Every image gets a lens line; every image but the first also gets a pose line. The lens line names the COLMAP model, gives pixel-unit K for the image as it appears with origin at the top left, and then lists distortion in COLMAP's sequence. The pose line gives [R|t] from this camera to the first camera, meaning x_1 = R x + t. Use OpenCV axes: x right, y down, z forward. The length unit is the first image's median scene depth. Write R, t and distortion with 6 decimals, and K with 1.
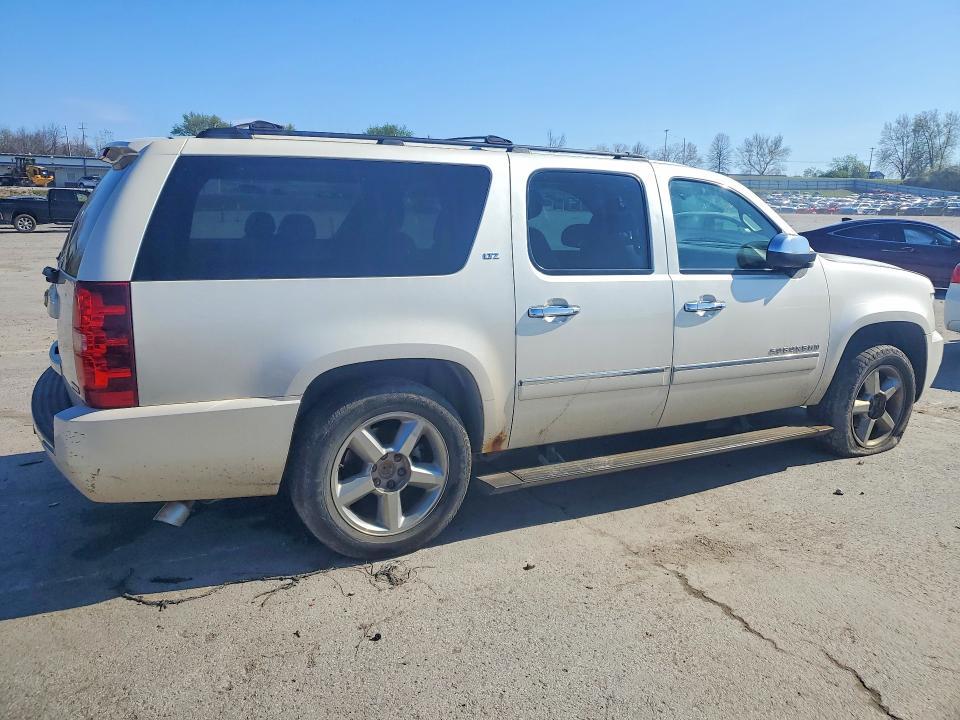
lens RADIAL K [[794.5, 0, 480.0], [0, 794.5, 360.0], [0, 0, 1]] dist [0.026805, -0.001735]
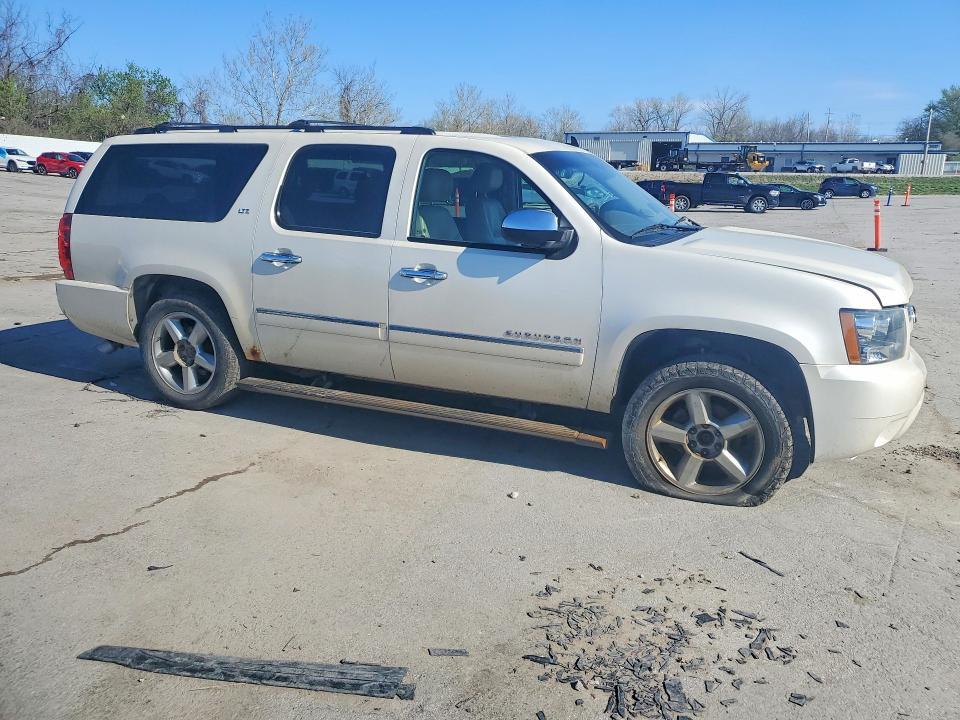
lens RADIAL K [[794.5, 0, 480.0], [0, 794.5, 360.0], [0, 0, 1]] dist [0.026805, -0.001735]
pose [[0.582805, 0.177581, -0.792971, 1.185471], [-0.163634, 0.981487, 0.099533, -0.072367], [0.795966, 0.071749, 0.601074, 0.456628]]
